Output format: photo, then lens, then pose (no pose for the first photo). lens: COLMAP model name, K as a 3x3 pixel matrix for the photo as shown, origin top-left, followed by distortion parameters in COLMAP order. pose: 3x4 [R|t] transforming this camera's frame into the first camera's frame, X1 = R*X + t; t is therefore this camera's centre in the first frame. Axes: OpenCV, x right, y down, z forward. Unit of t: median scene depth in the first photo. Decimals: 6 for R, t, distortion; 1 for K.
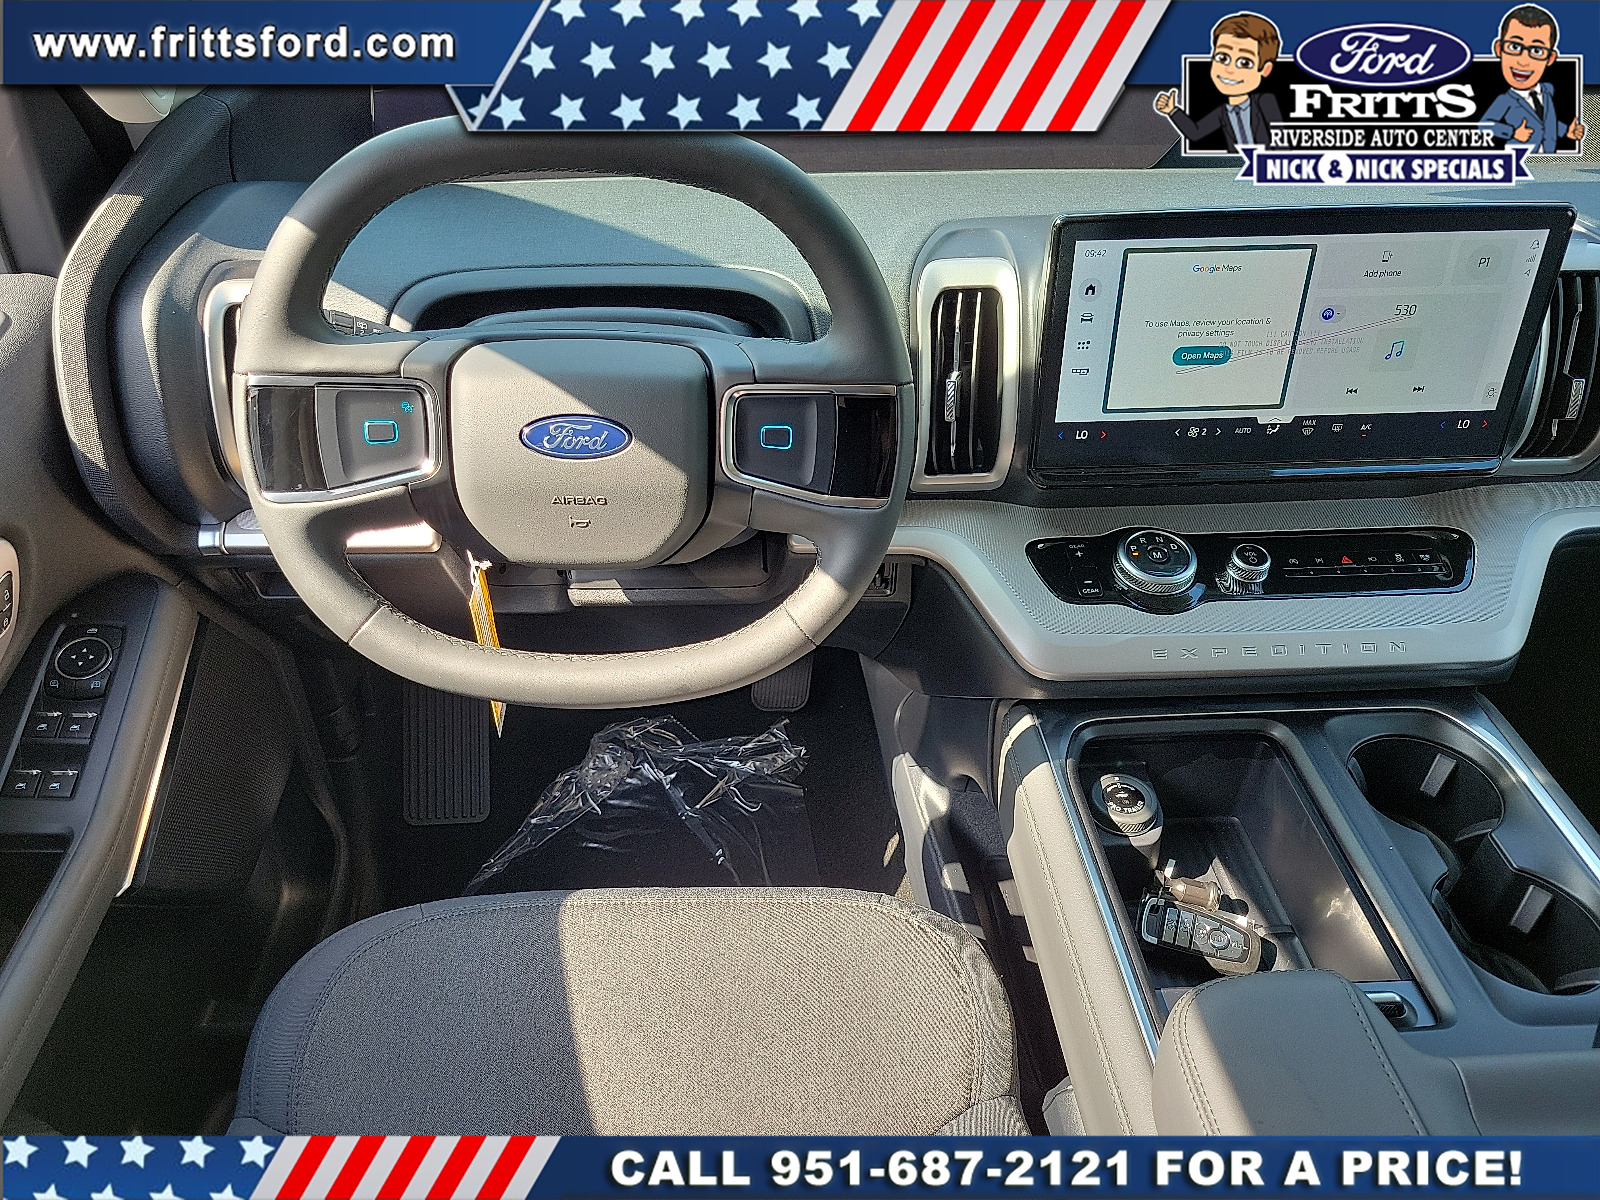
lens RADIAL K [[1214.5, 0, 748.3], [0, 1214.5, 600.6], [0, 0, 1]] dist [0.008342, -0.004907]
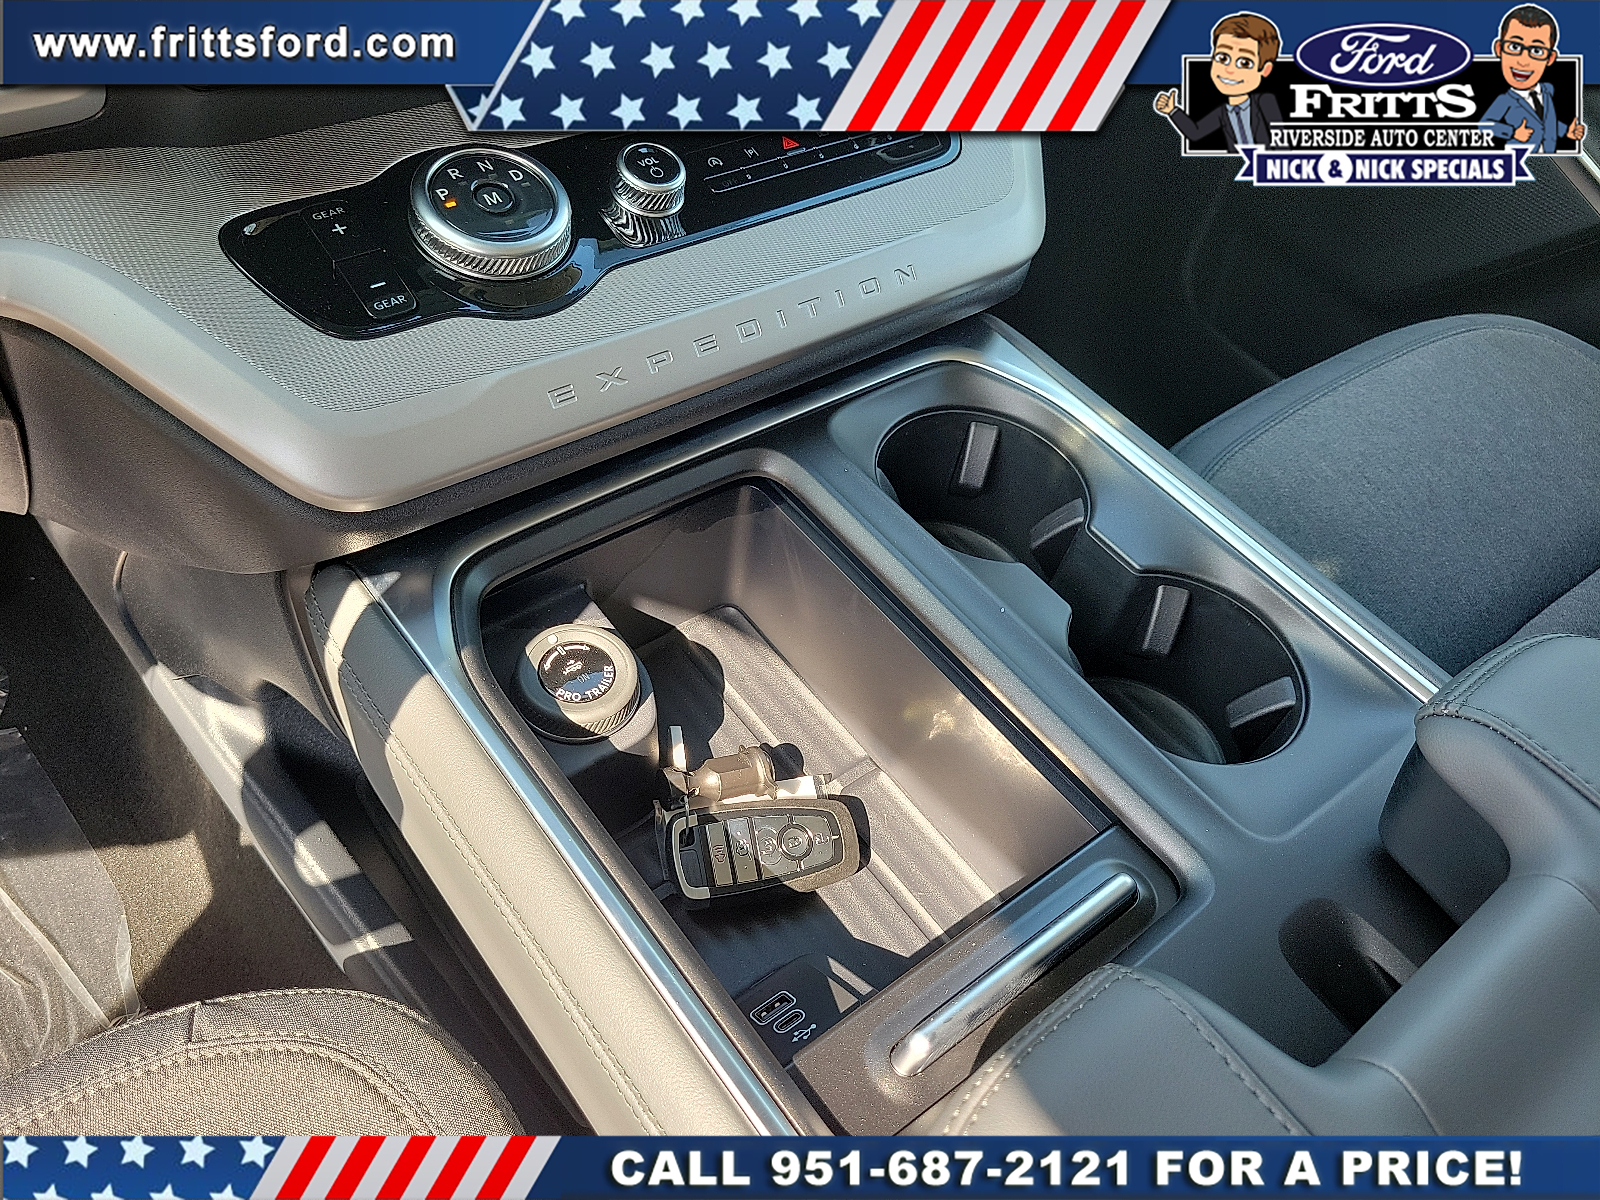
lens RADIAL K [[1222.3, 0, 801.2], [0, 1222.3, 641.6], [0, 0, 1]] dist [0.007838, 0.001966]
pose [[0.800877, -0.371590, 0.469592, 0.135964], [0.225065, 0.913472, 0.338990, -0.013049], [-0.554925, -0.165801, 0.815211, 0.496801]]
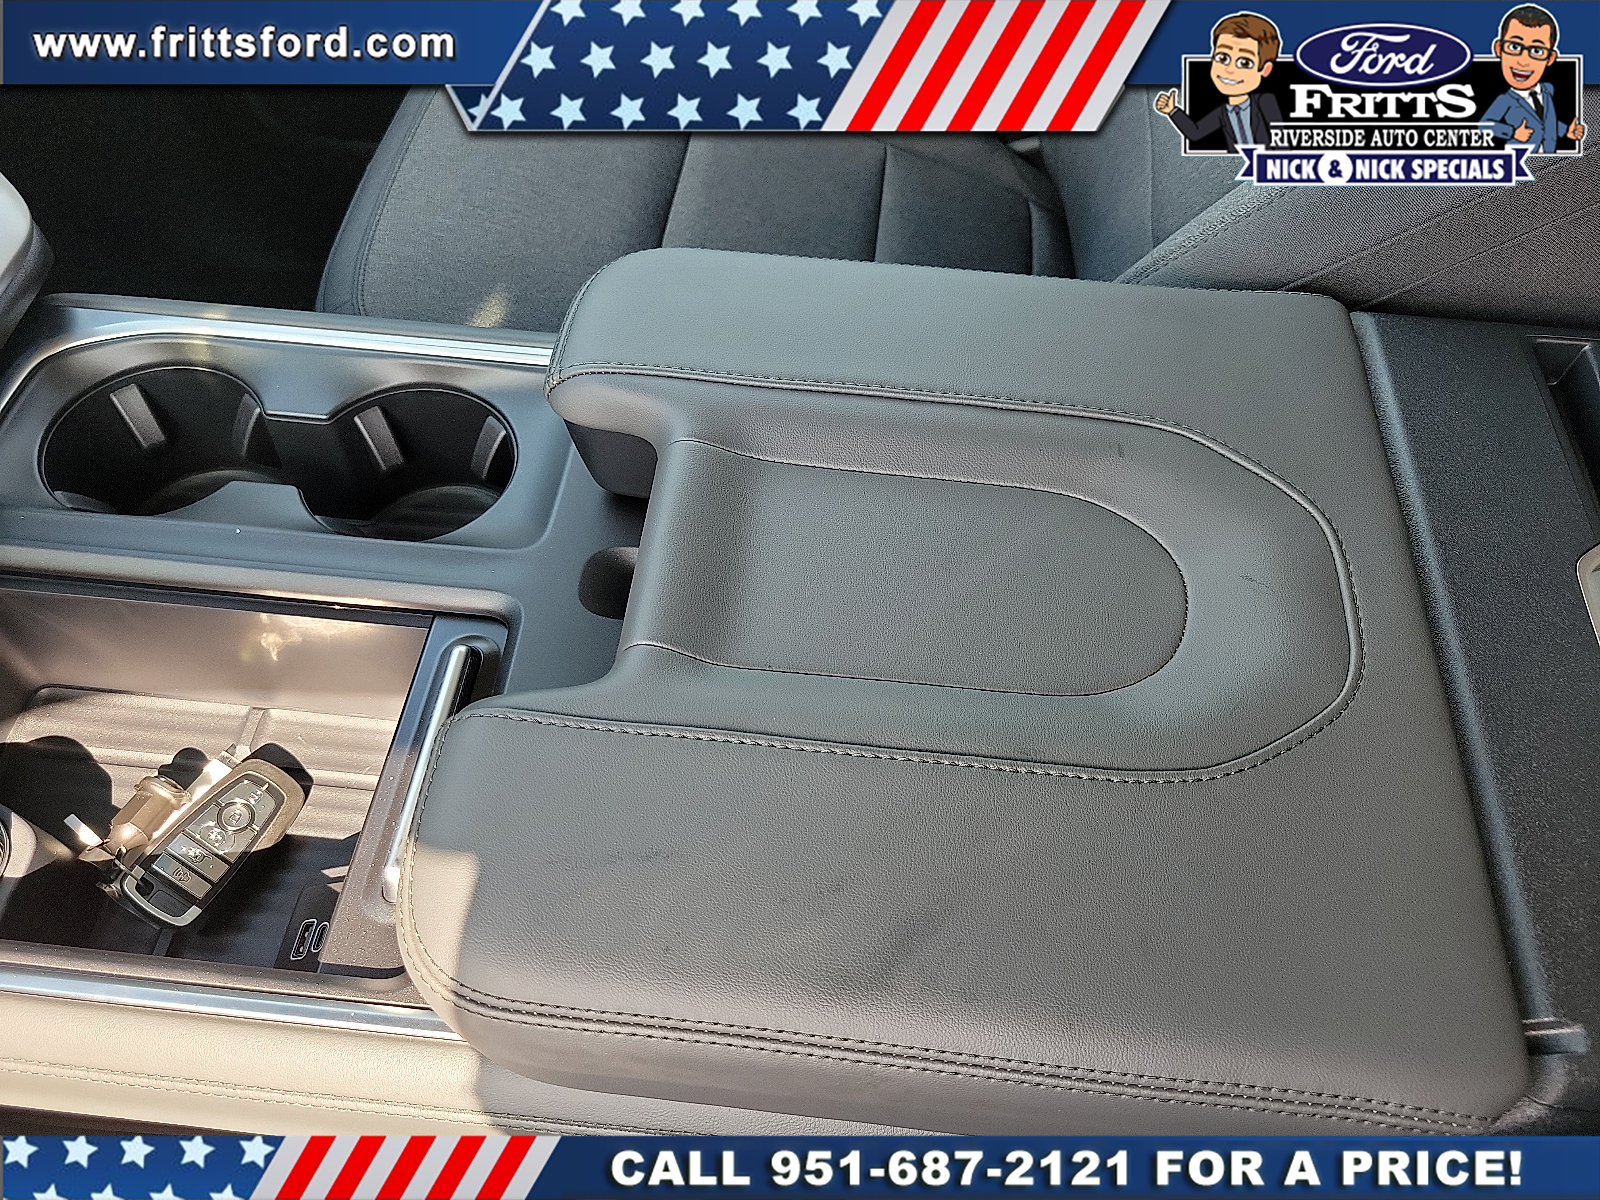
lens RADIAL K [[1218.2, 0, 800.0], [0, 1218.2, 600.0], [0, 0, 1]] dist [0.000181, 0.003926]
pose [[0.134735, -0.799340, 0.585578, 0.132200], [0.569564, 0.546058, 0.614343, -0.010750], [-0.810829, 0.250751, 0.528848, 0.364641]]
